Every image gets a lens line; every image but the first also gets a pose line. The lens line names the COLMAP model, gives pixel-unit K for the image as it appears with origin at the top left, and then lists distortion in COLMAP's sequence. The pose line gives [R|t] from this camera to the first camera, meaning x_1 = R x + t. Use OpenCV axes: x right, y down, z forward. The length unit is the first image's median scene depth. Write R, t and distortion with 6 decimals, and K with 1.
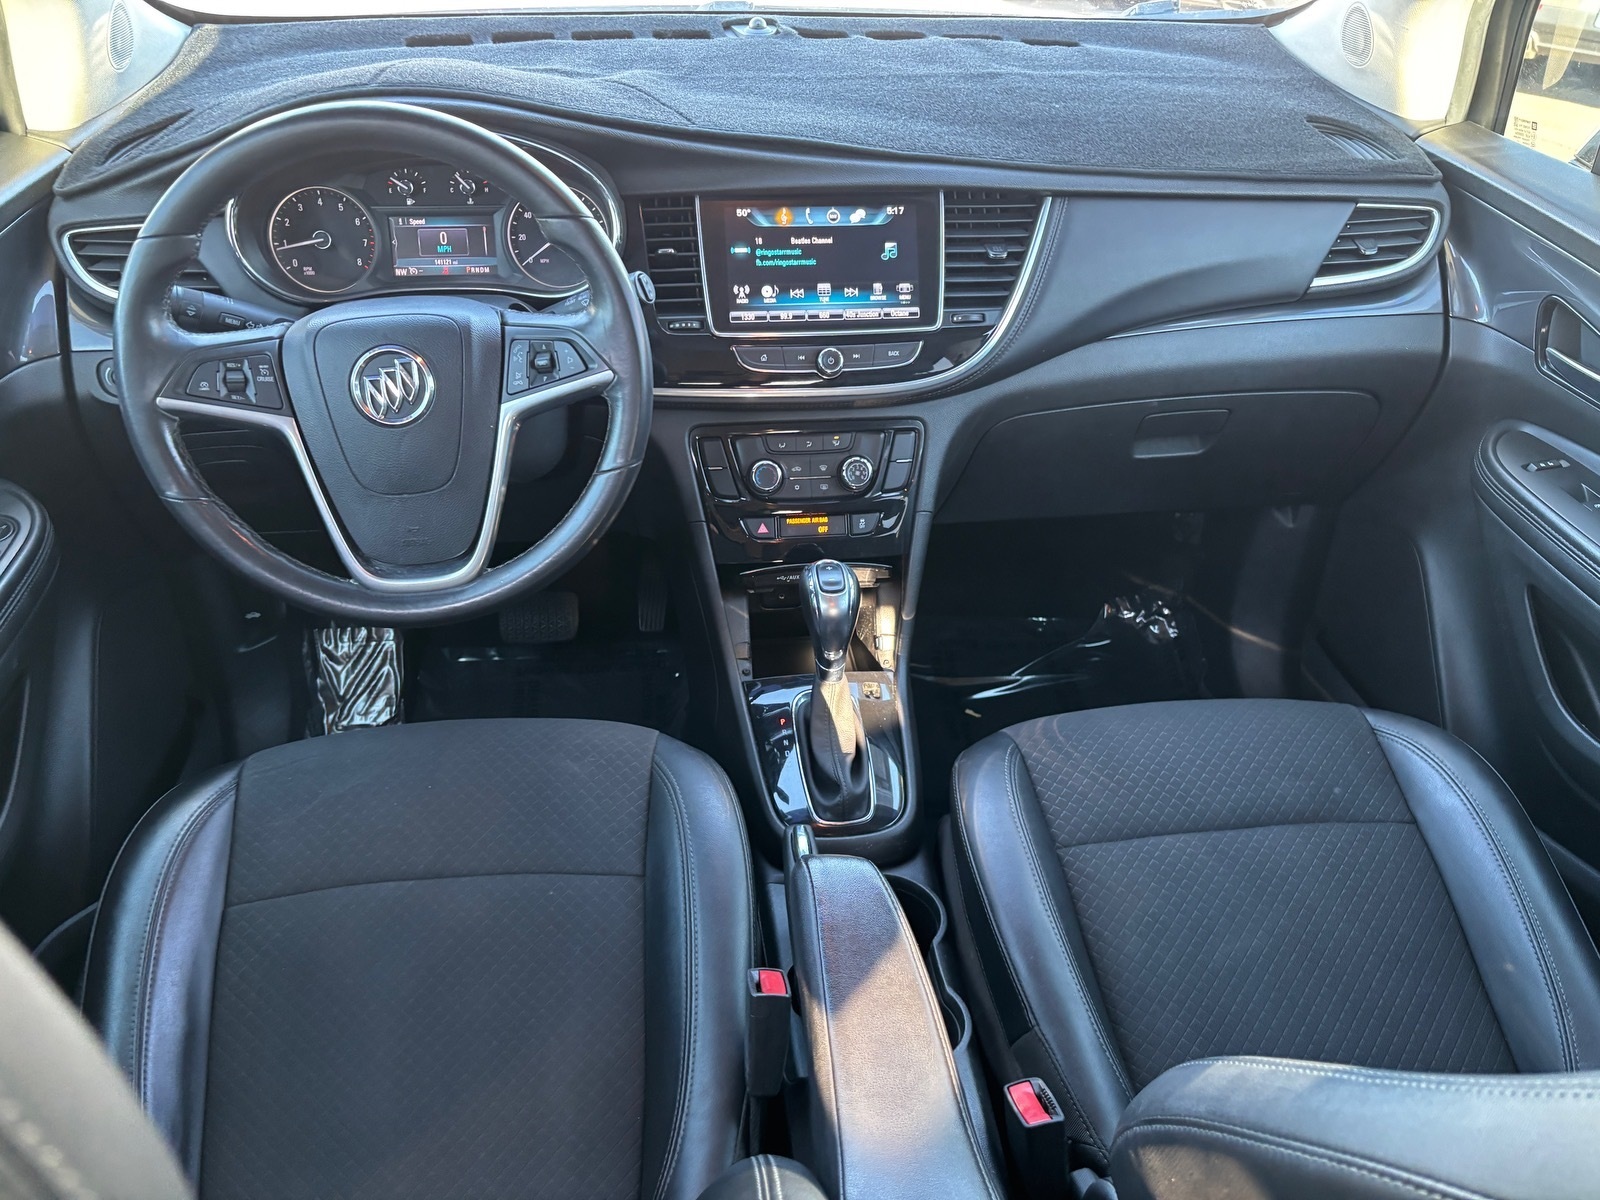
lens RADIAL K [[1228.9, 0, 831.7], [0, 1228.9, 585.1], [0, 0, 1]] dist [0.008648, -0.029565]
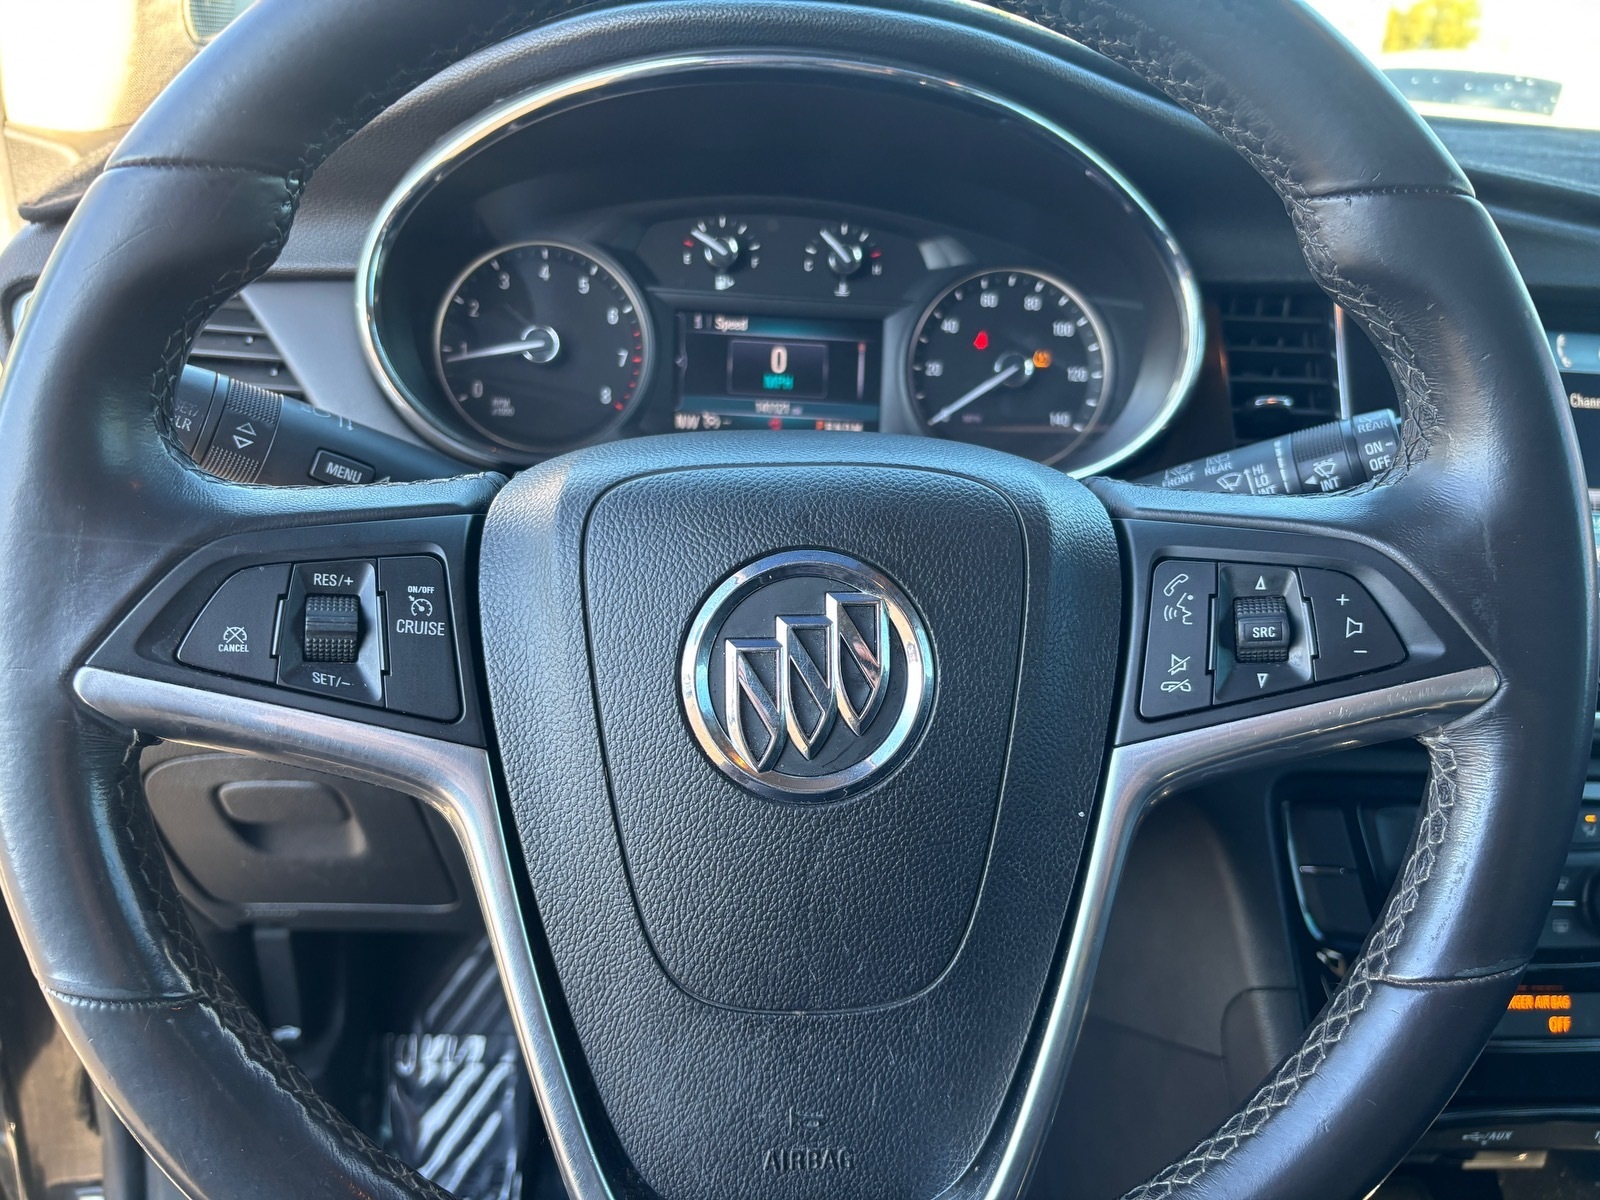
lens RADIAL K [[1228.9, 0, 832.6], [0, 1228.9, 597.8], [0, 0, 1]] dist [0.008648, -0.029565]
pose [[0.997141, 0.059188, -0.046980, -0.270821], [-0.067327, 0.978161, -0.196644, -0.095602], [0.034315, 0.199245, 0.979349, 0.548923]]
